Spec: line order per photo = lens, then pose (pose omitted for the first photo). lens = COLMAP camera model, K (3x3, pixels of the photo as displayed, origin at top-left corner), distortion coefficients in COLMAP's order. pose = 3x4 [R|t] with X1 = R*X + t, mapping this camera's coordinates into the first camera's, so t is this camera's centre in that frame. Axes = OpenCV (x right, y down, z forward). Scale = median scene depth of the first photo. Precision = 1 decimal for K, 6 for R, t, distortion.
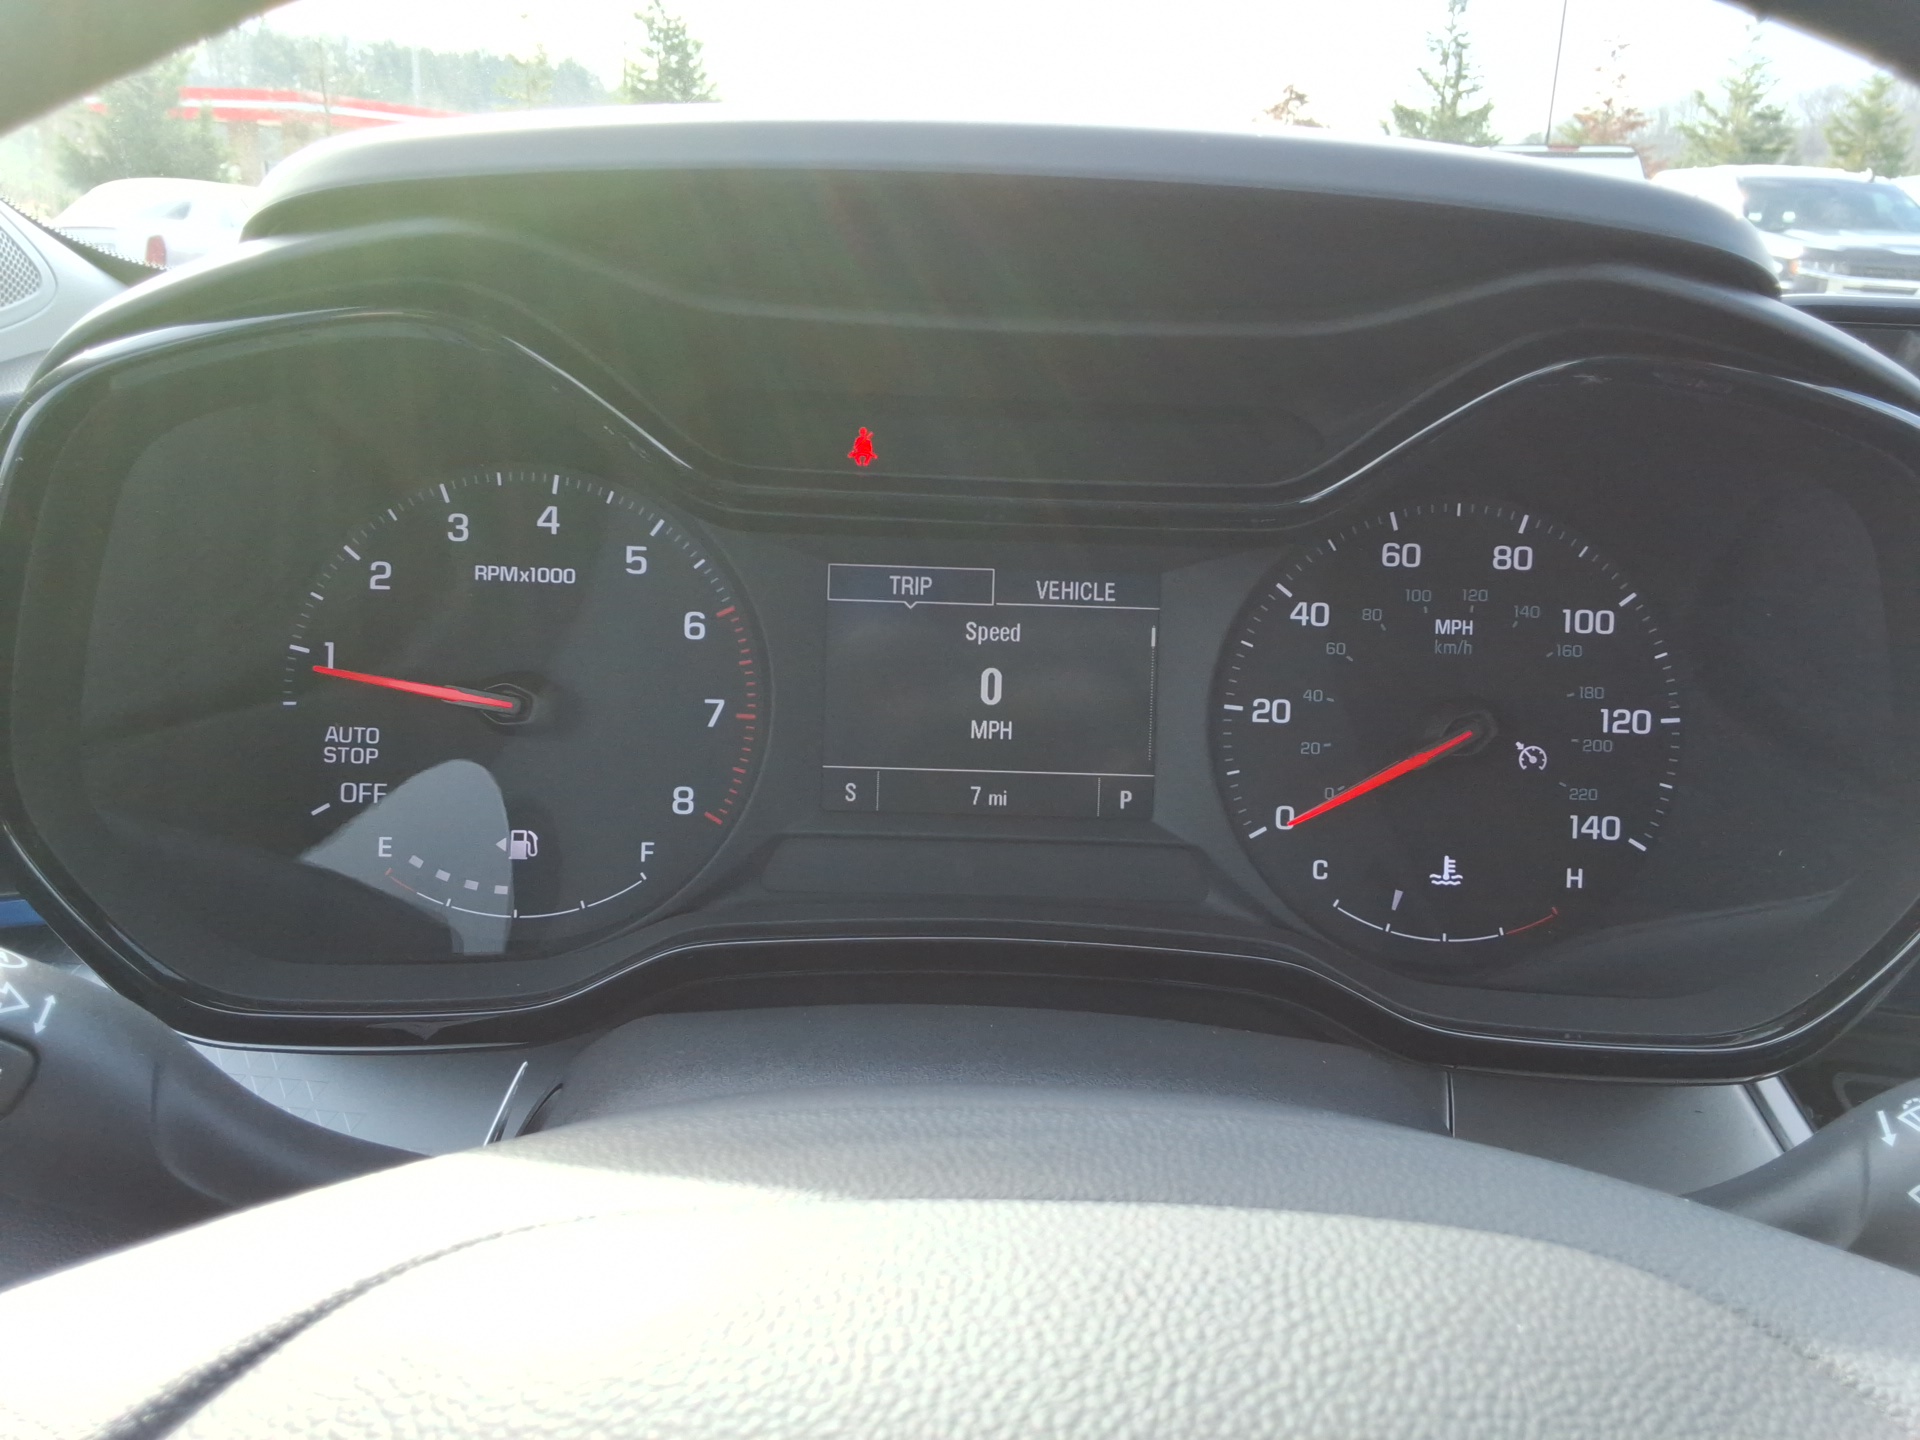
lens RADIAL K [[1532.7, 0, 964.0], [0, 1532.7, 708.4], [0, 0, 1]] dist [0.095840, -0.128877]
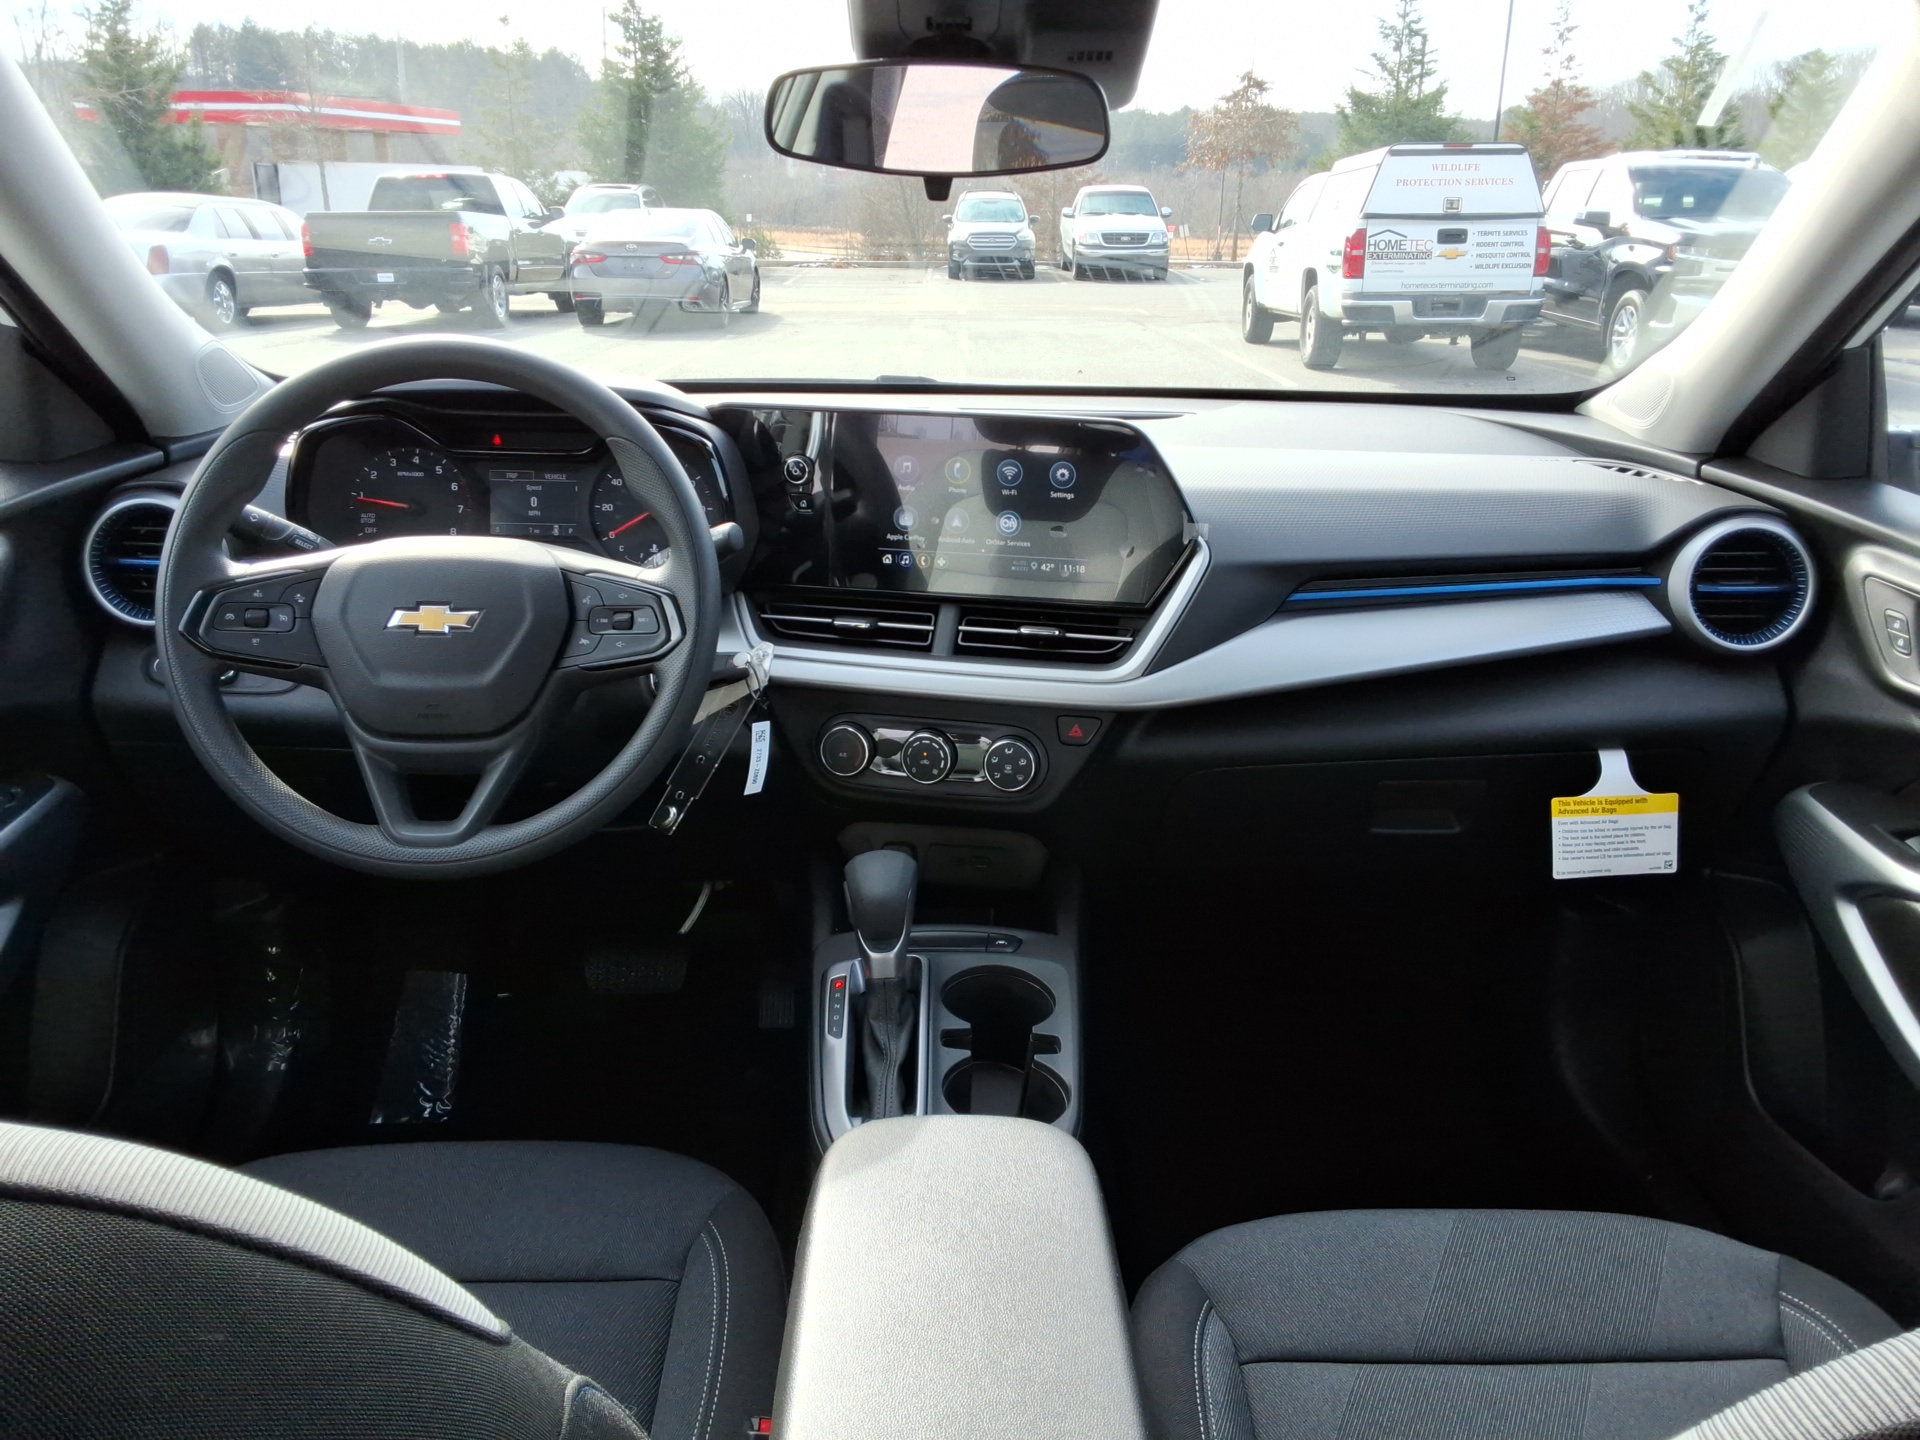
lens RADIAL K [[1532.7, 0, 970.9], [0, 1532.7, 700.6], [0, 0, 1]] dist [0.095840, -0.128877]
pose [[0.999804, -0.019192, 0.004784, 1.086002], [0.019162, 0.999797, 0.006208, 0.481140], [-0.004902, -0.006115, 0.999969, -2.888085]]
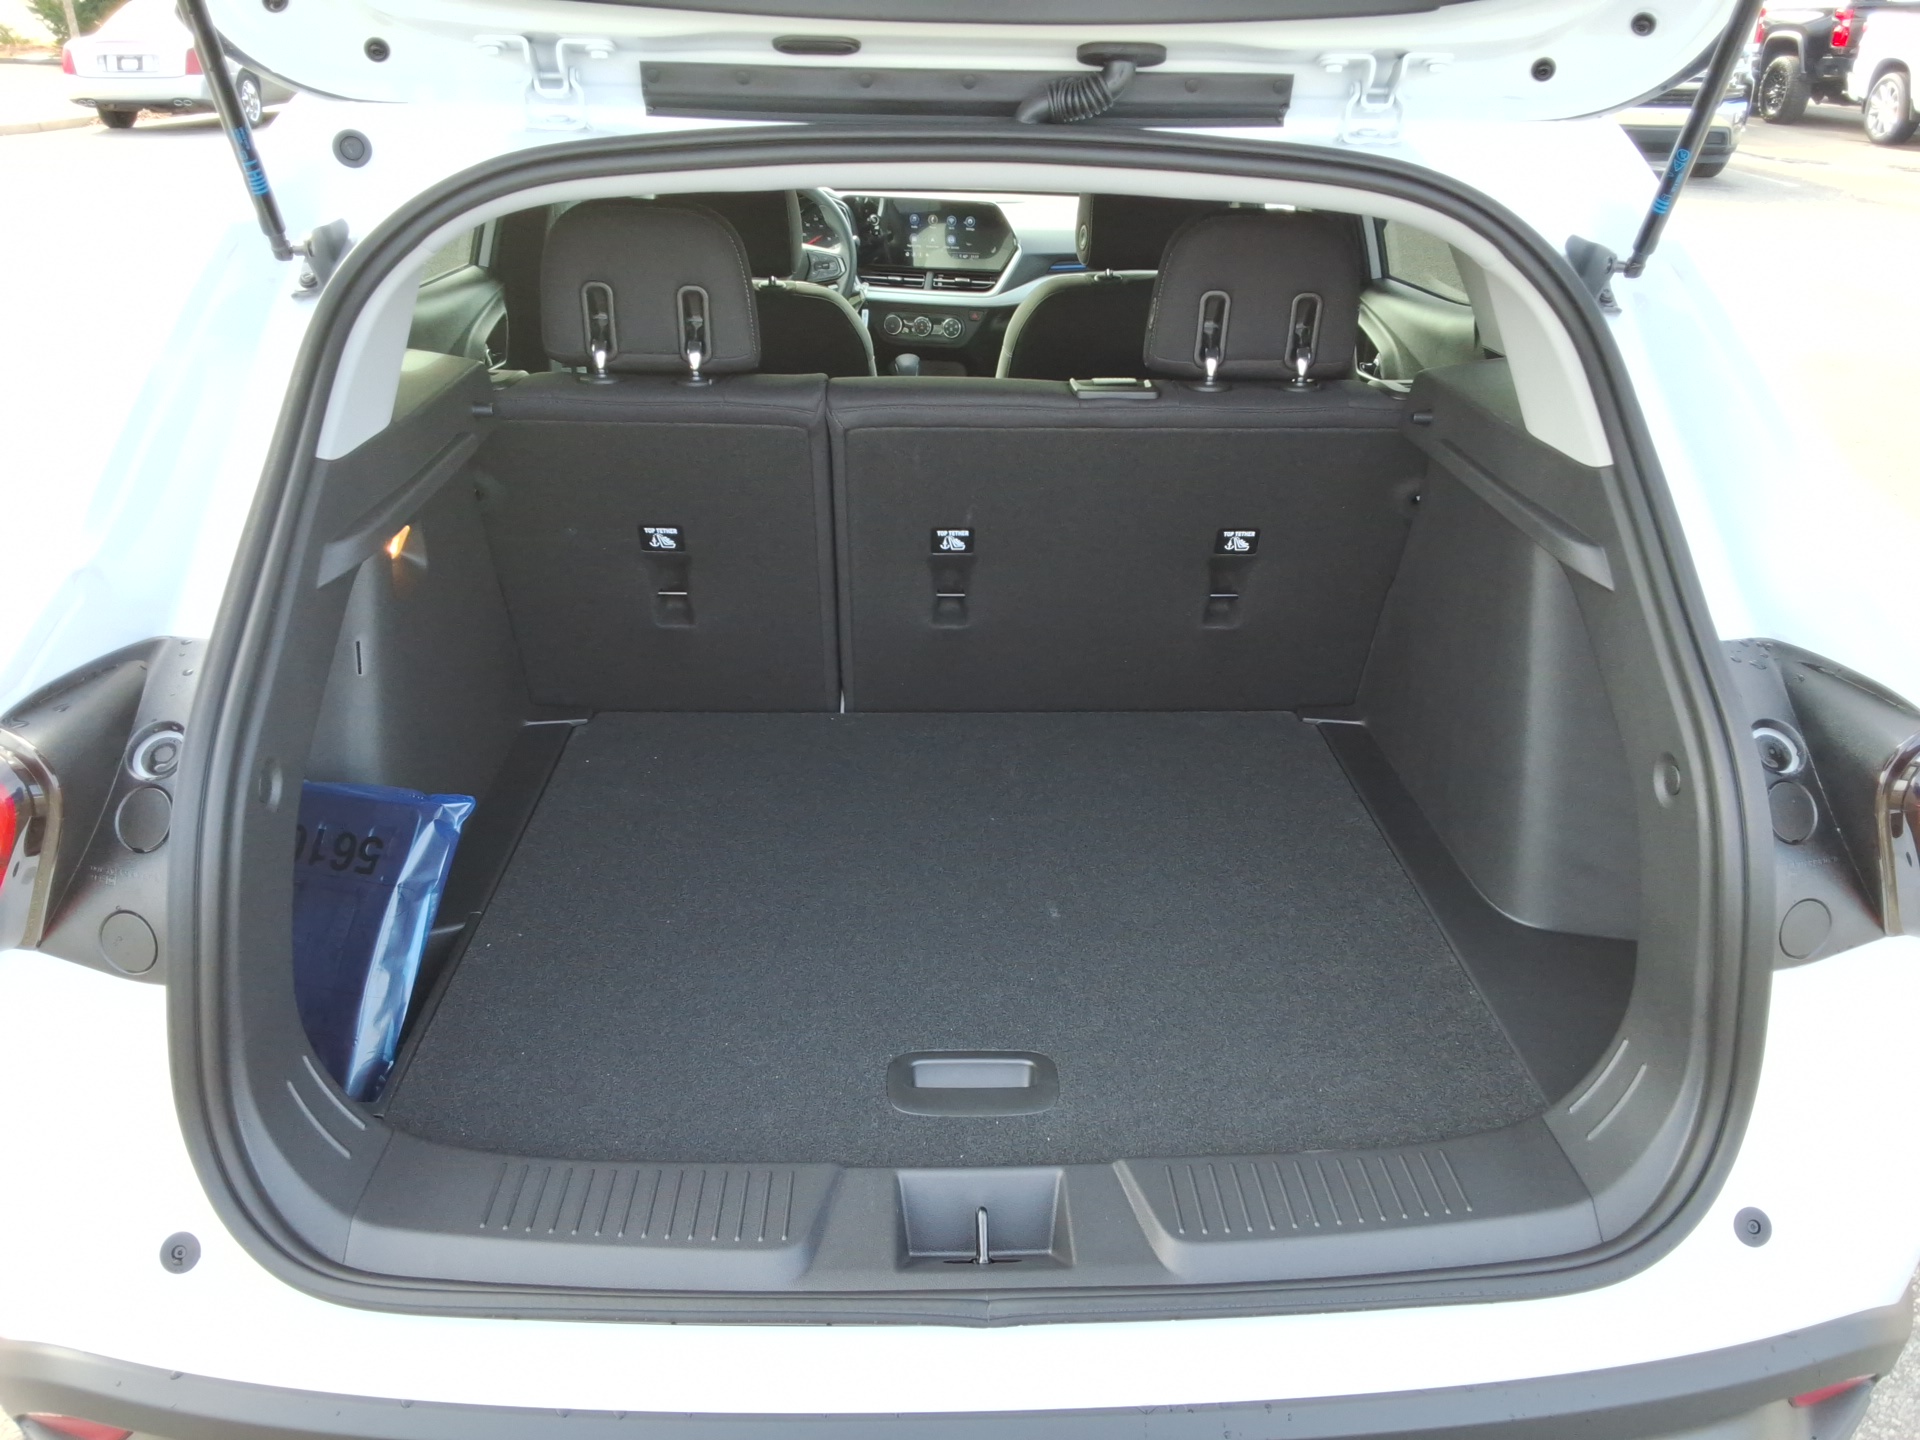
lens RADIAL K [[1532.7, 0, 983.6], [0, 1532.7, 709.1], [0, 0, 1]] dist [0.095840, -0.128877]
pose [[0.999374, -0.026822, 0.023088, 1.096195], [0.023507, 0.990769, 0.133505, 1.606396], [-0.026456, -0.132879, 0.990779, -8.761825]]
